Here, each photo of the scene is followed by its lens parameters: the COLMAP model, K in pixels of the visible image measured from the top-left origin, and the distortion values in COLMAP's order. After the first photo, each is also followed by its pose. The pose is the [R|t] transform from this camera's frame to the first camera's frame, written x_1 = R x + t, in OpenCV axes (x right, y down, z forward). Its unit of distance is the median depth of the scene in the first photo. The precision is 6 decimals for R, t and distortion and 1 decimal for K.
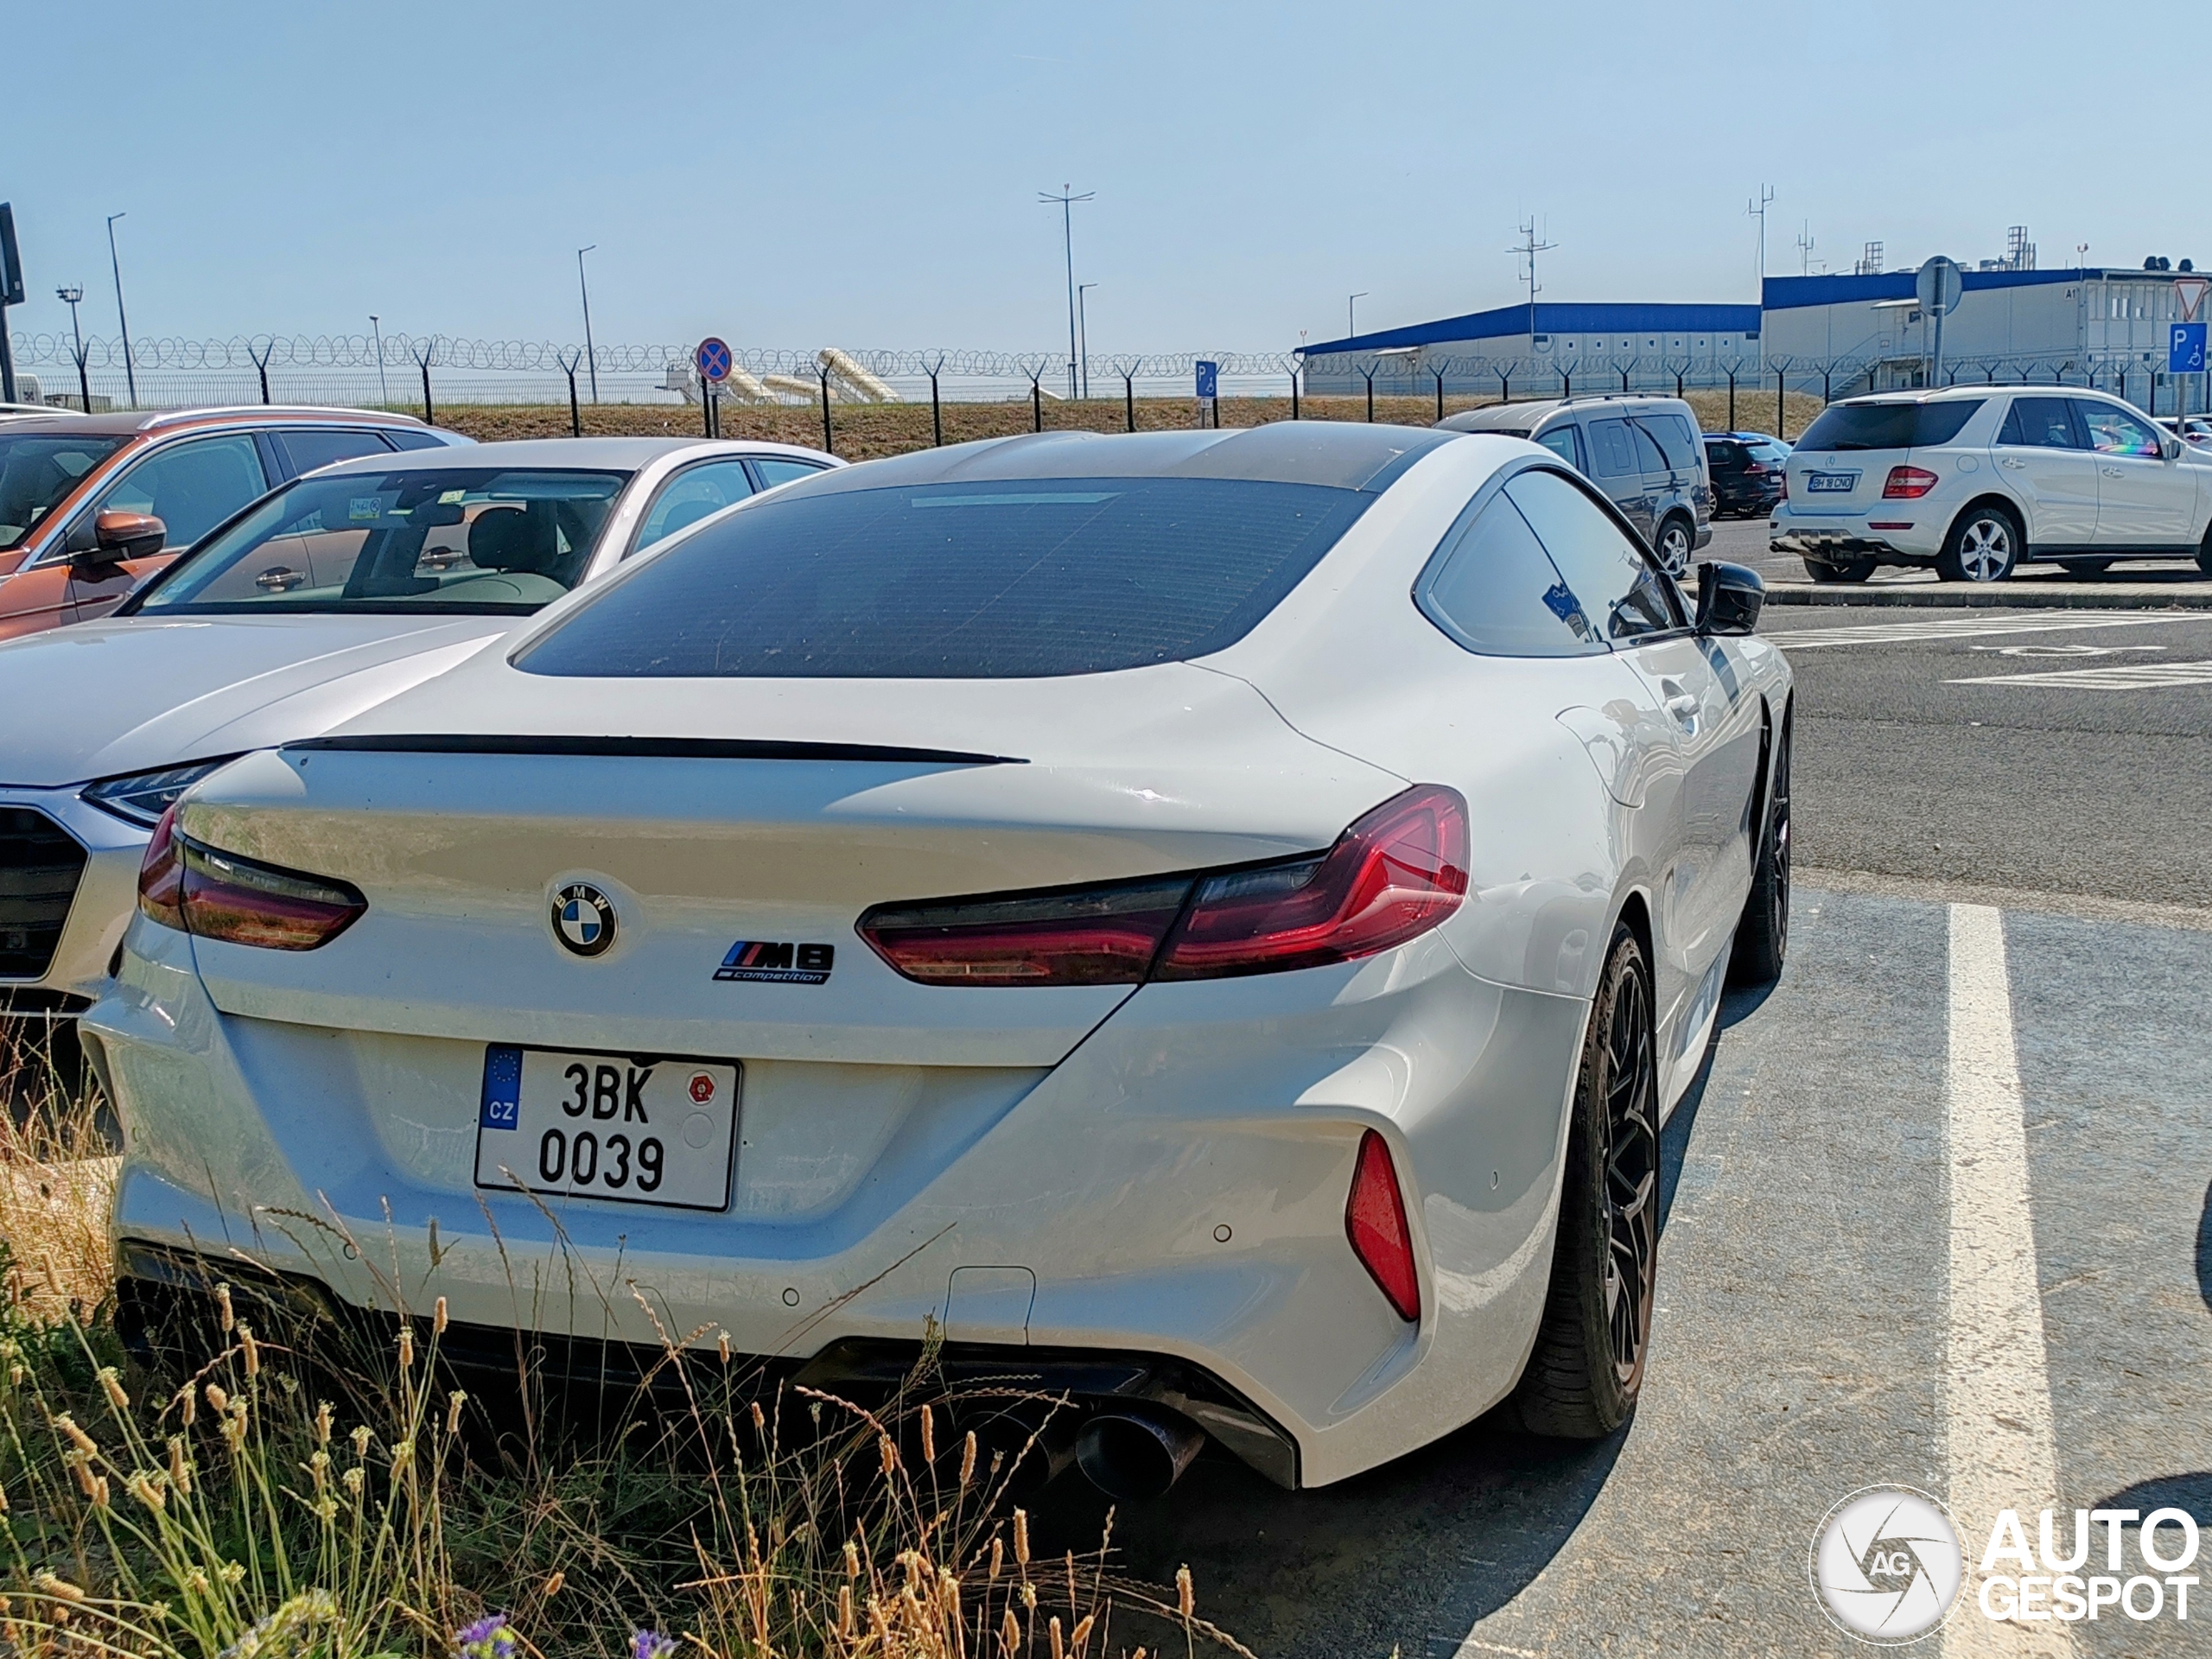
lens RADIAL K [[2461.3, 0, 1106.0], [0, 2461.3, 829.5], [0, 0, 1]] dist [0.155622, -0.379090]
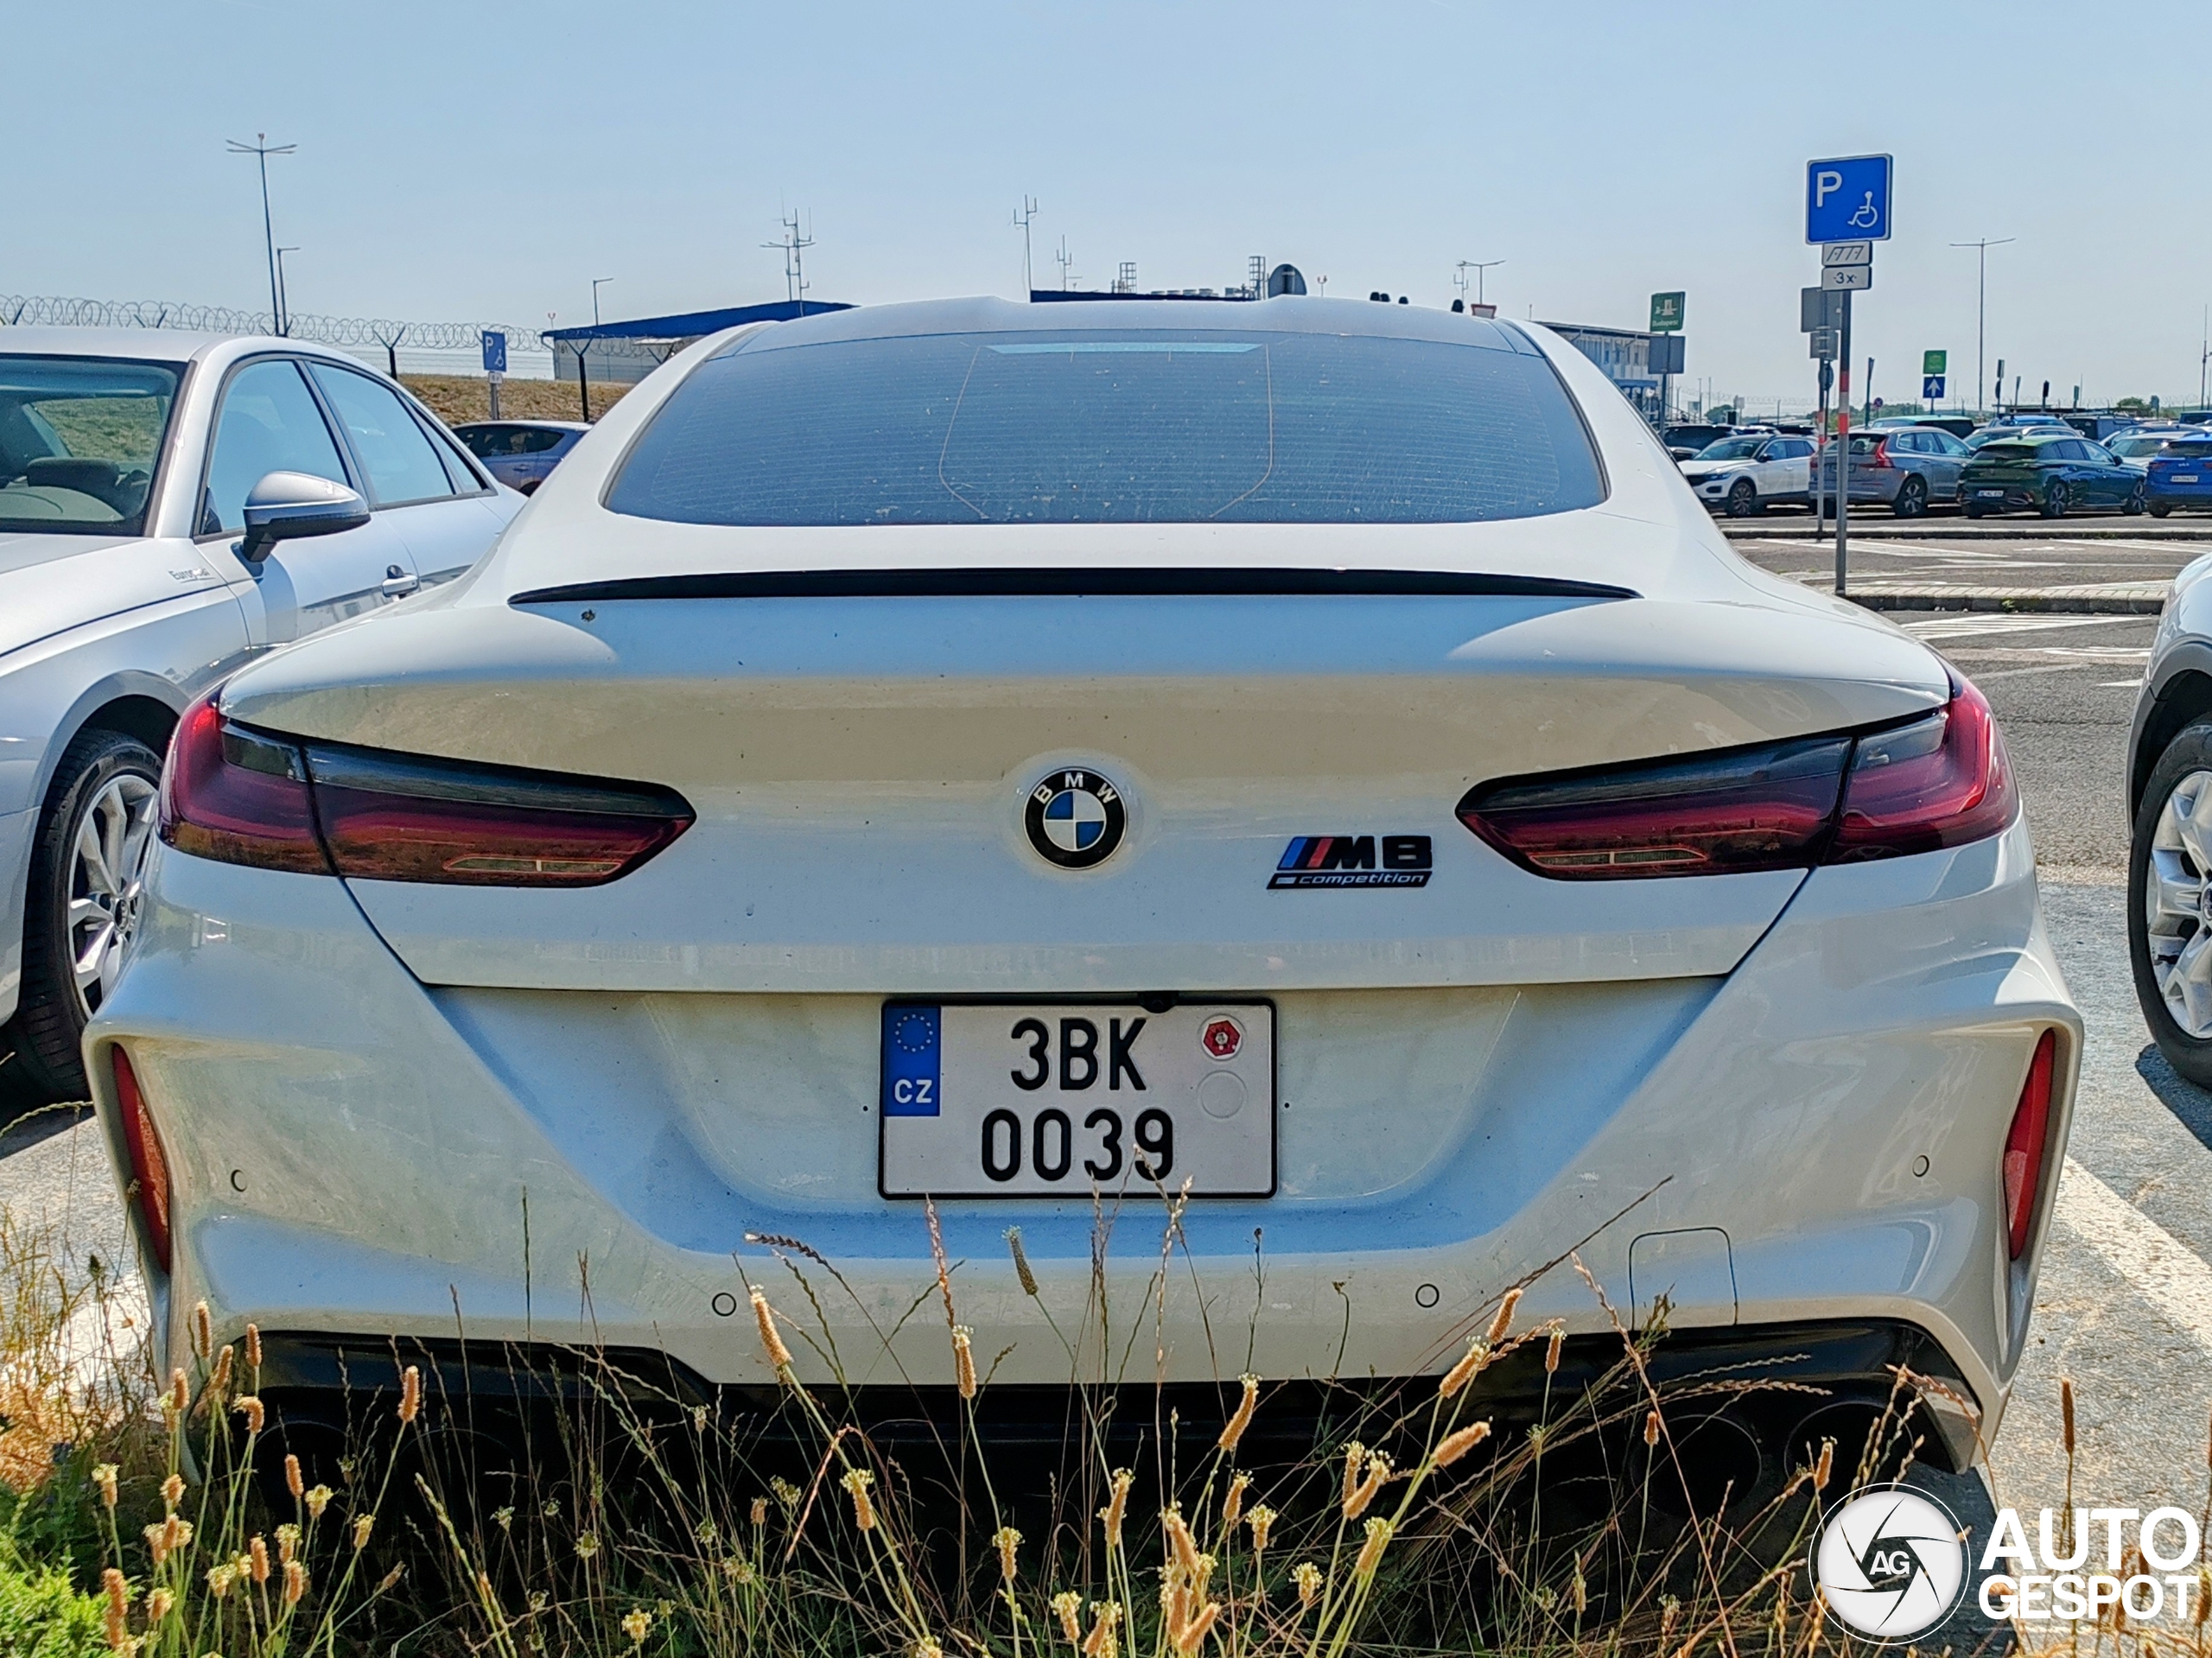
lens RADIAL K [[2461.2, 0, 1106.0], [0, 2461.2, 829.0], [0, 0, 1]] dist [0.155622, -0.379090]
pose [[0.913909, -0.026548, 0.405050, -0.493335], [0.035319, 0.999275, -0.014196, 0.049787], [-0.404380, 0.027279, 0.914184, 0.321229]]
